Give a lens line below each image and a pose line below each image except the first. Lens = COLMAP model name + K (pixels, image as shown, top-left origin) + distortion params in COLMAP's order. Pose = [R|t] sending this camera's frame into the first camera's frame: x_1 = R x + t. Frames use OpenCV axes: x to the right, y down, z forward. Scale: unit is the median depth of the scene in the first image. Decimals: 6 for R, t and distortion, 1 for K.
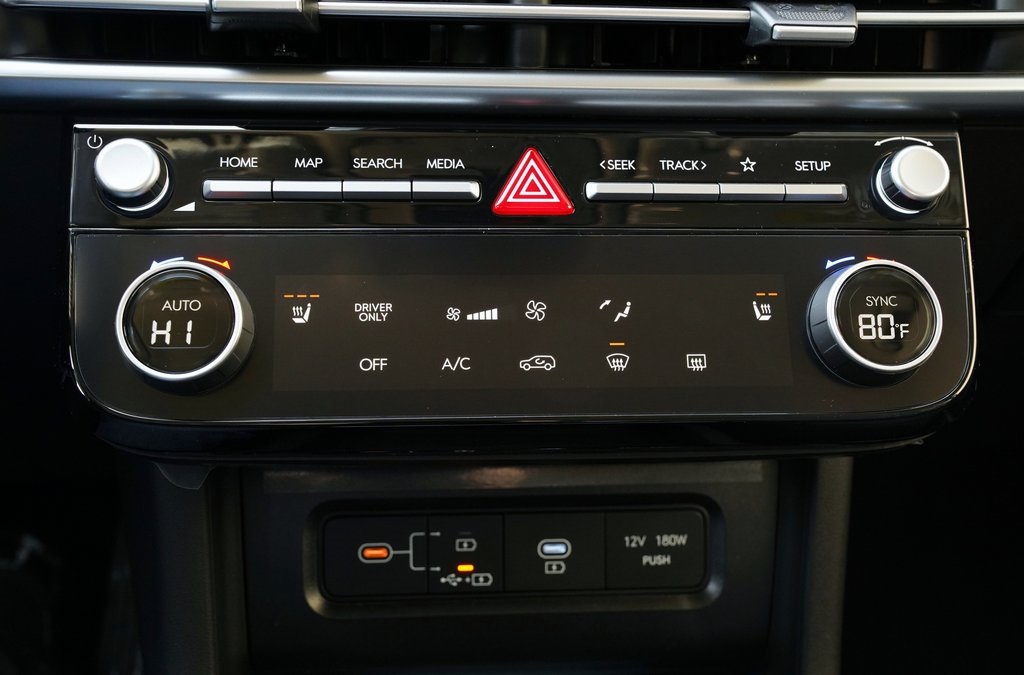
lens RADIAL K [[1128.7, 0, 510.3], [0, 1128.7, 332.8], [0, 0, 1]] dist [0.008837, 0.000000]
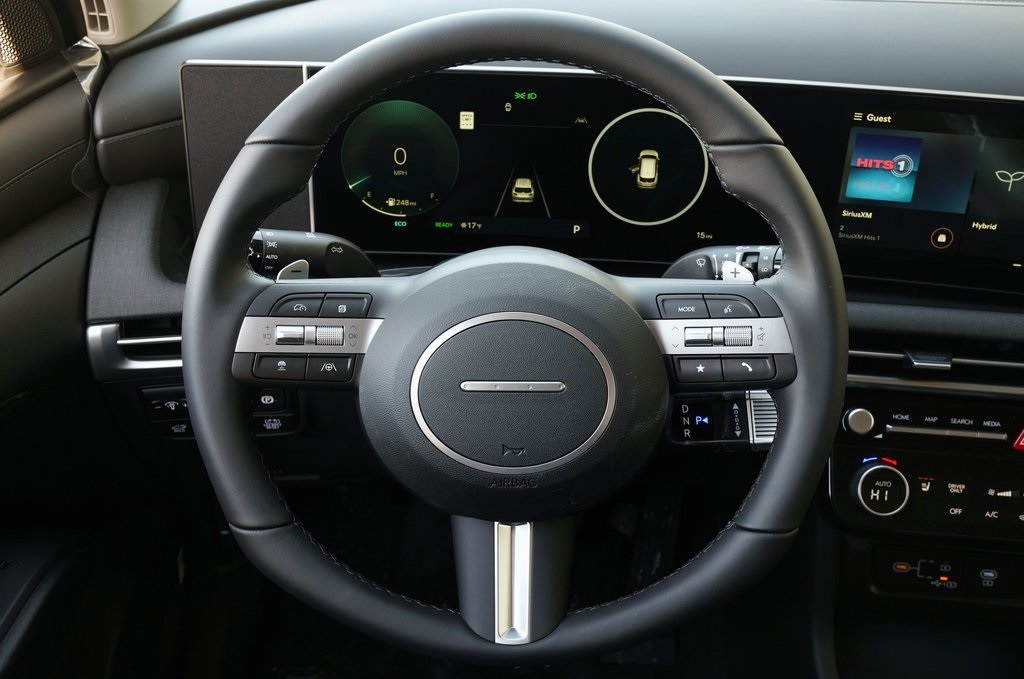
lens RADIAL K [[1015.1, 0, 531.3], [0, 1015.1, 348.0], [0, 0, 1]] dist [-0.026494, 0.000000]
pose [[0.983301, 0.089166, -0.158645, -0.663552], [-0.068971, 0.989302, 0.128547, -0.500693], [0.168410, -0.115459, 0.978932, -1.132914]]
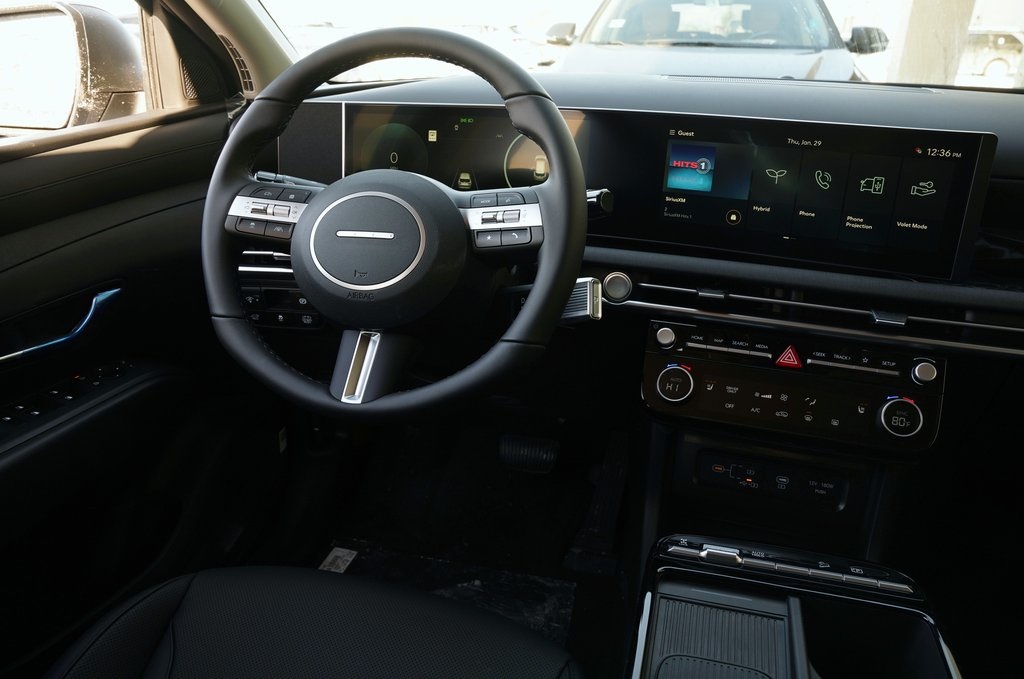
lens RADIAL K [[704.2, 0, 516.2], [0, 704.2, 333.9], [0, 0, 1]] dist [-0.110717, 0.032008]
pose [[0.909244, 0.136040, -0.393406, 0.077643], [-0.150403, 0.988608, -0.005751, -0.070474], [0.388142, 0.064398, 0.919347, -1.057684]]
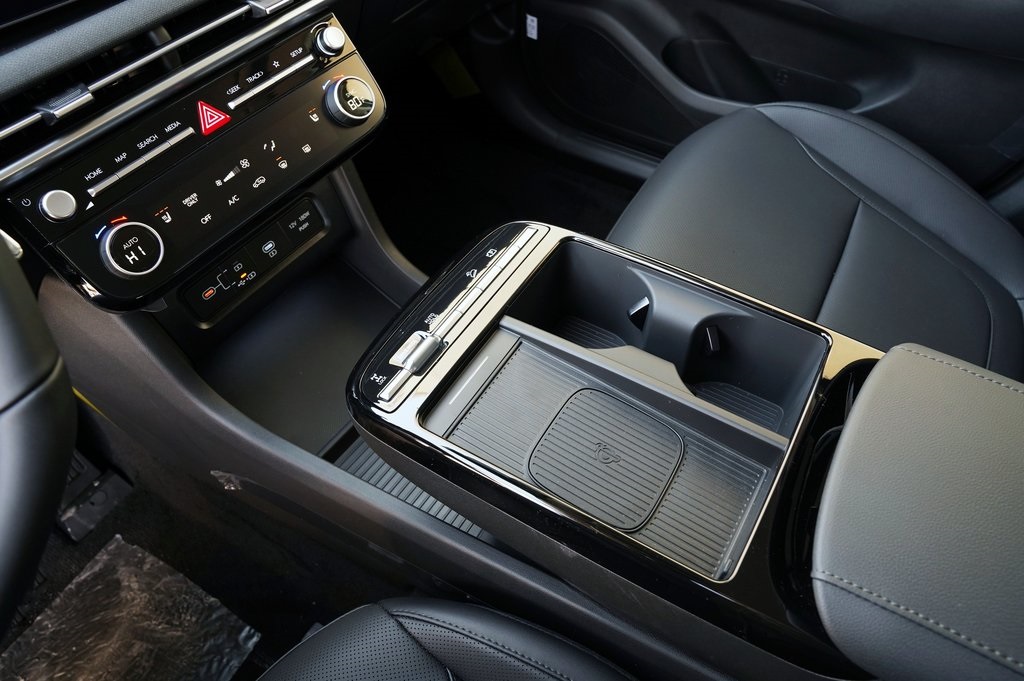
lens RADIAL K [[701.2, 0, 515.0], [0, 701.2, 341.9], [0, 0, 1]] dist [-0.118392, 0.069479]
pose [[0.647953, -0.621835, 0.439861, -0.476514], [0.362365, 0.759612, 0.540075, -0.306708], [-0.669961, -0.190553, 0.717525, -0.501501]]
